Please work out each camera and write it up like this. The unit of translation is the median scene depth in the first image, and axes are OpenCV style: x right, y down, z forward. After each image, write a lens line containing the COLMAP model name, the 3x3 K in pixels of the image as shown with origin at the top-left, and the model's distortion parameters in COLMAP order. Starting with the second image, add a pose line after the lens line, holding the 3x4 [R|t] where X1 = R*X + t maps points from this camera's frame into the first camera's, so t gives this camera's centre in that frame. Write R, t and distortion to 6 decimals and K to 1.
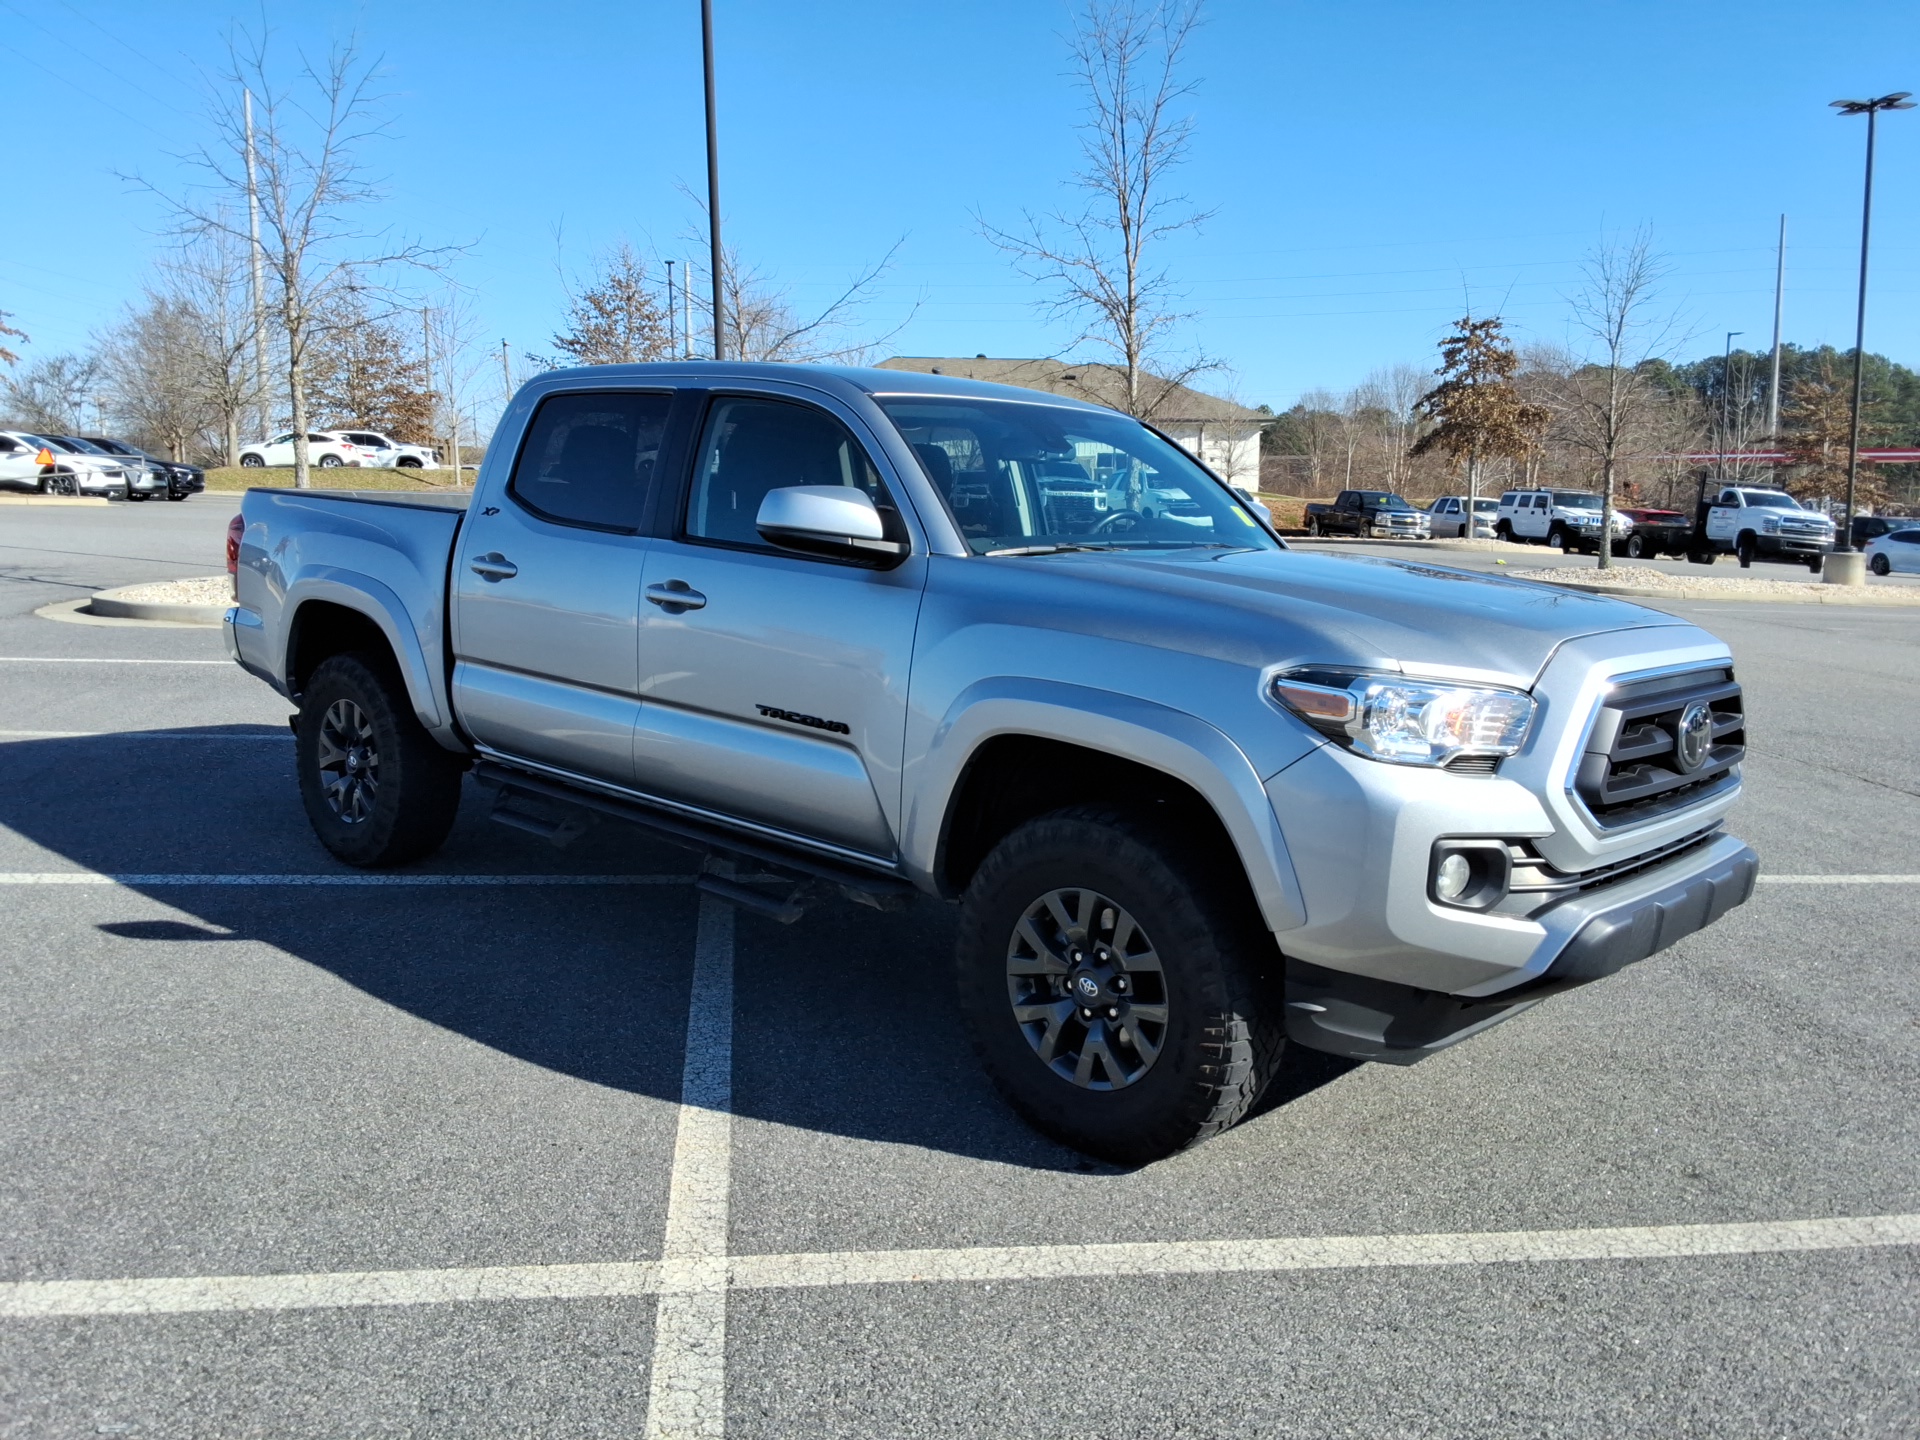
lens RADIAL K [[1525.3, 0, 960.0], [0, 1525.3, 720.0], [0, 0, 1]] dist [0.100127, -0.135812]
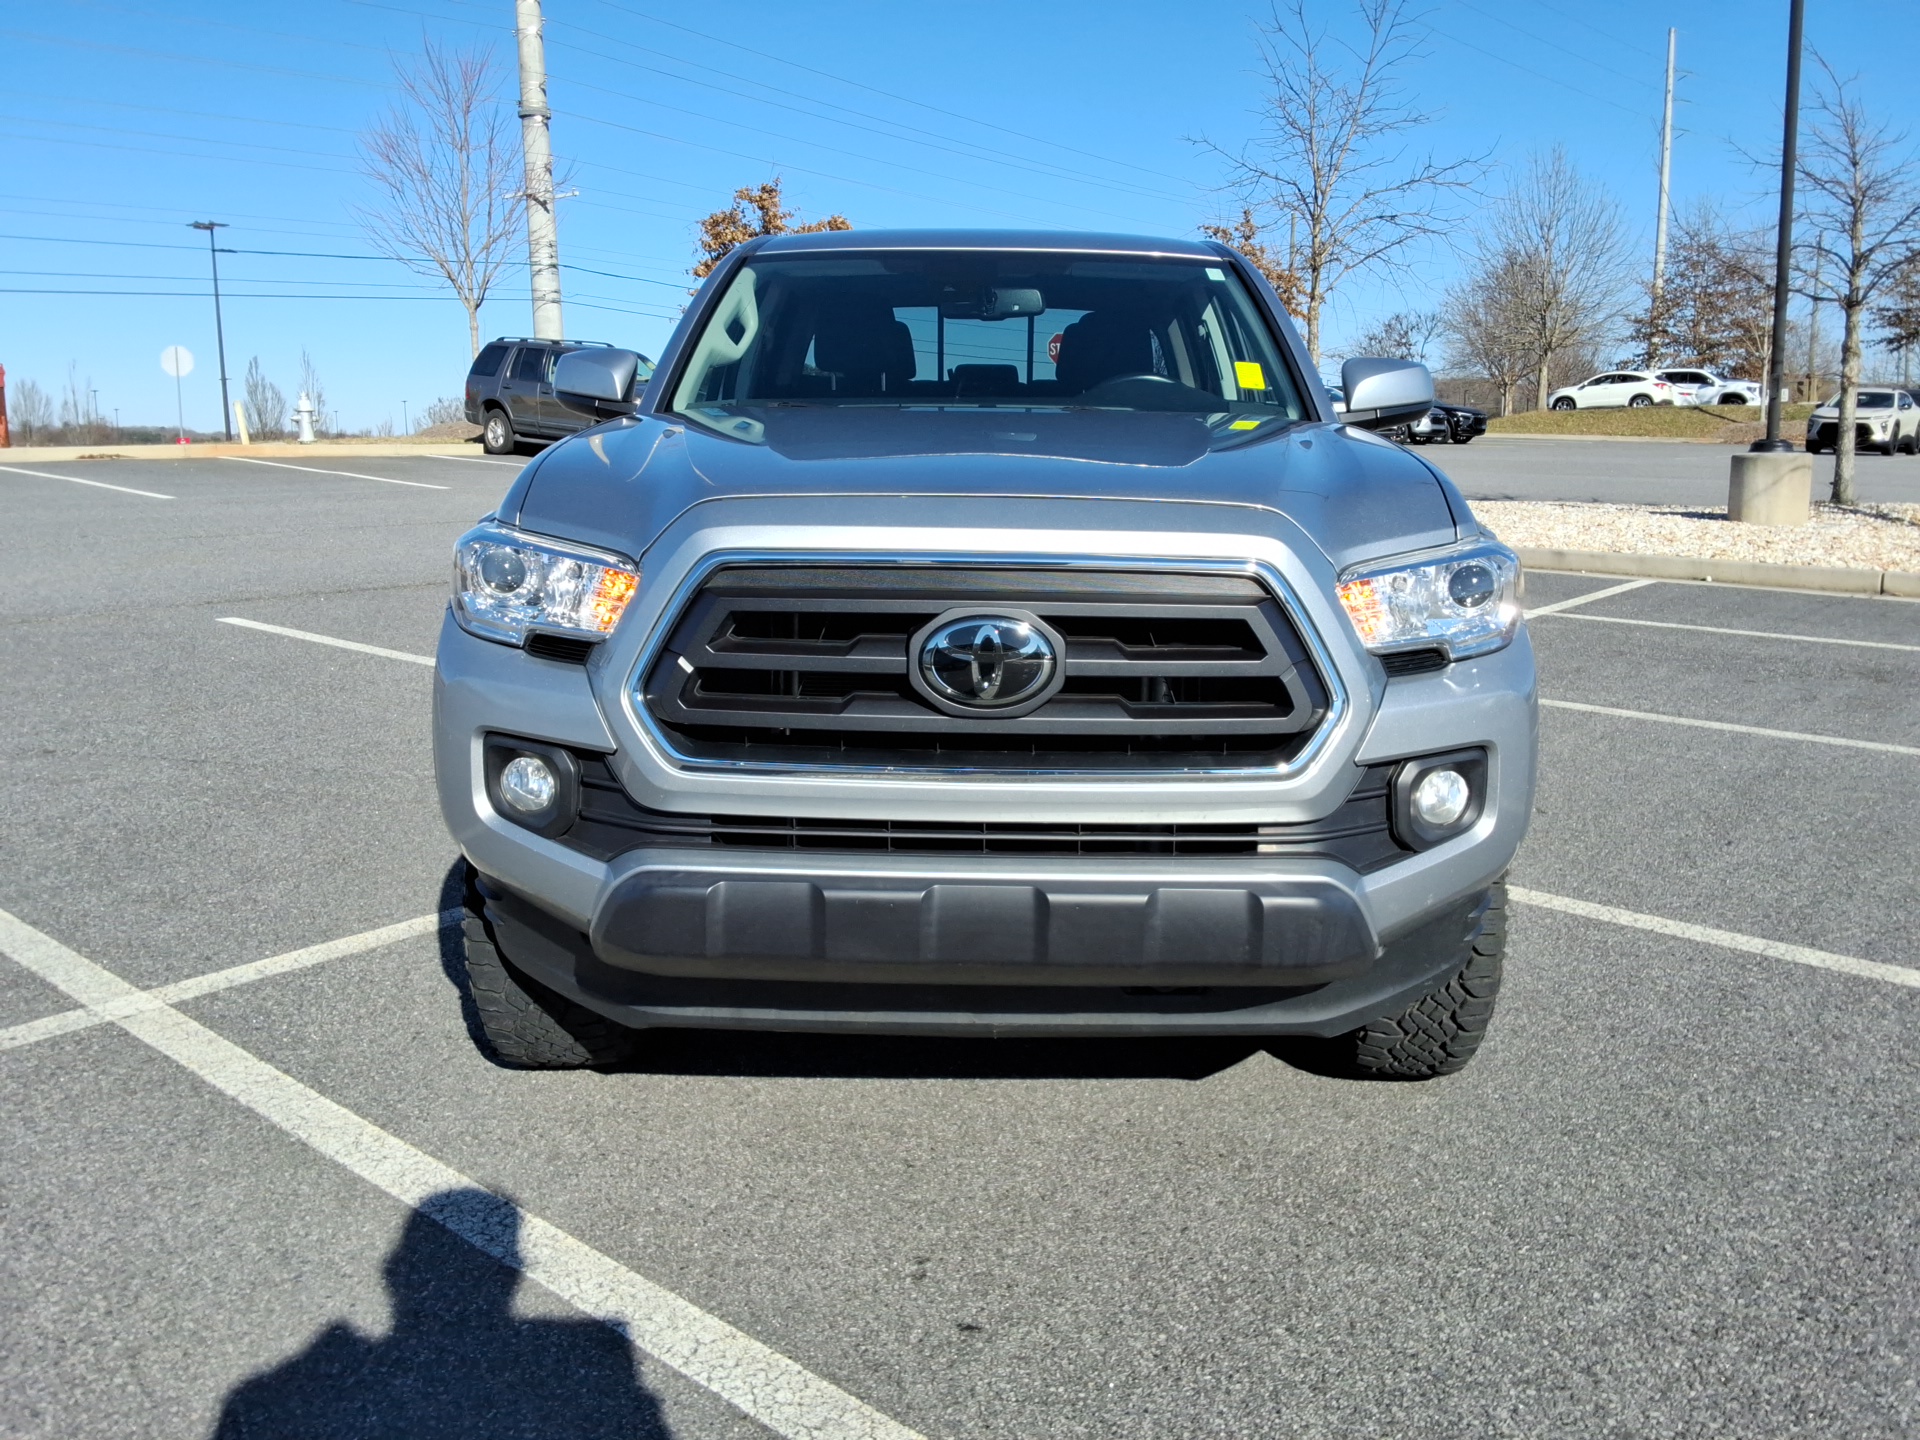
lens RADIAL K [[1525.3, 0, 960.0], [0, 1525.3, 720.0], [0, 0, 1]] dist [0.100127, -0.135812]
pose [[0.664950, 0.123140, -0.736667, 0.197727], [-0.098593, 0.992156, 0.076852, -0.002986], [0.740352, 0.021528, 0.671875, 0.117682]]
